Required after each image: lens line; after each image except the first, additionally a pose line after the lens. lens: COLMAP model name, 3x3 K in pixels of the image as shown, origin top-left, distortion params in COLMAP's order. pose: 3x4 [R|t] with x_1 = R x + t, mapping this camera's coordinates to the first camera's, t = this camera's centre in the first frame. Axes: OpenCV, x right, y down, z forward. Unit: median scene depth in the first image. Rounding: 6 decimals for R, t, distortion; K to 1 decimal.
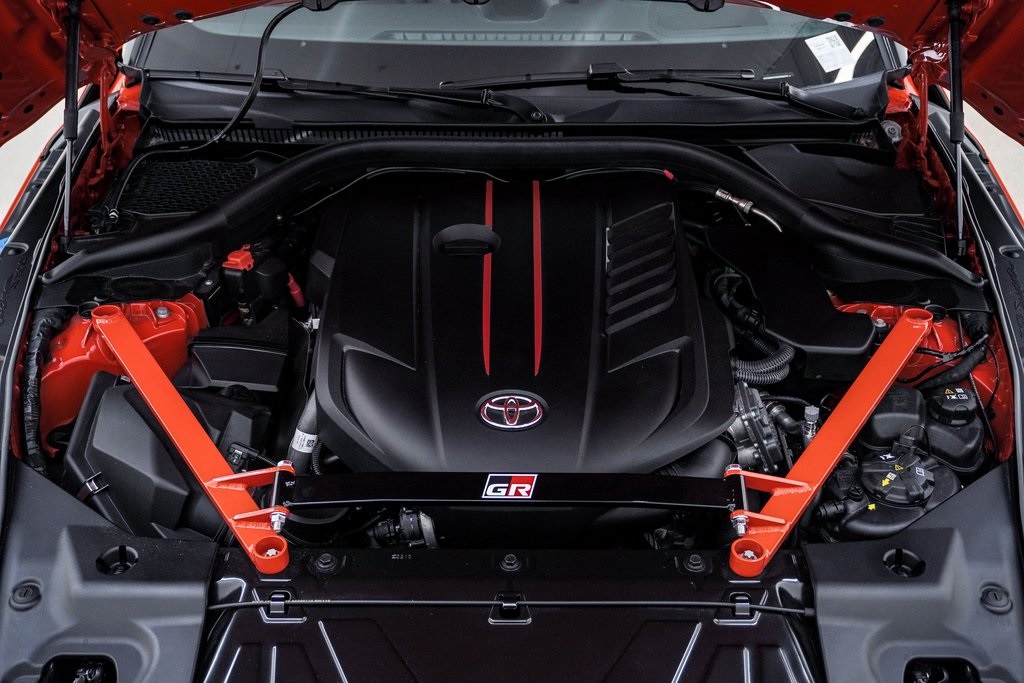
lens RADIAL K [[1159.7, 0, 510.9], [0, 1159.7, 340.9], [0, 0, 1]] dist [-0.010157, 0.000000]
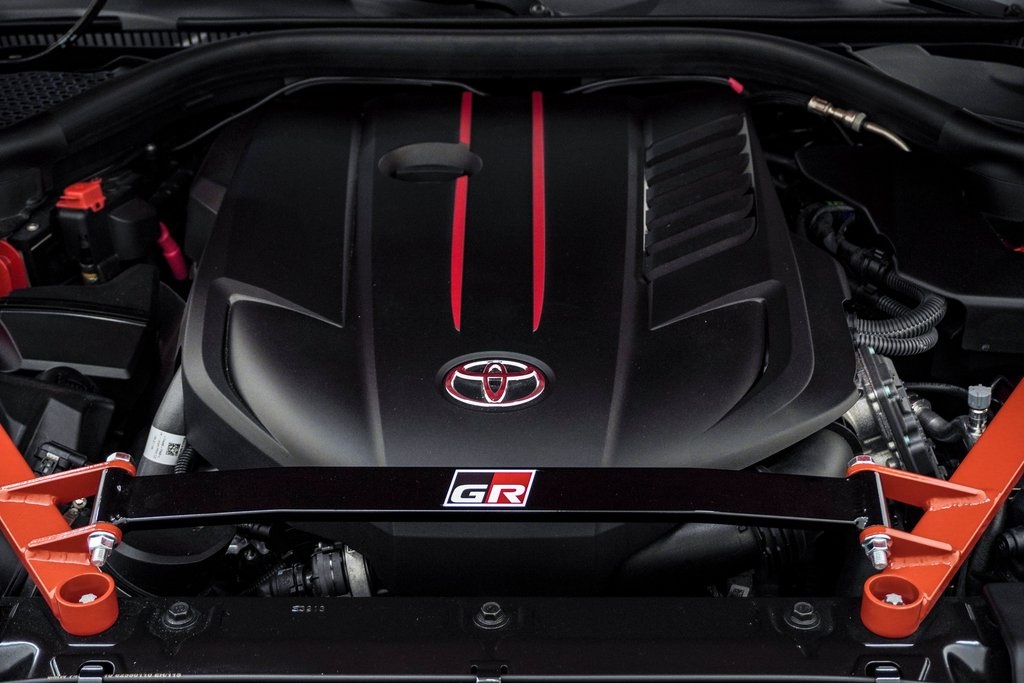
lens RADIAL K [[1493.4, 0, 513.4], [0, 1493.4, 342.0], [0, 0, 1]] dist [0.001807, 0.000000]
pose [[0.999990, -0.003770, -0.002191, 0.011498], [0.003529, 0.994844, -0.101357, 0.112793], [0.002562, 0.101348, 0.994848, 0.197667]]
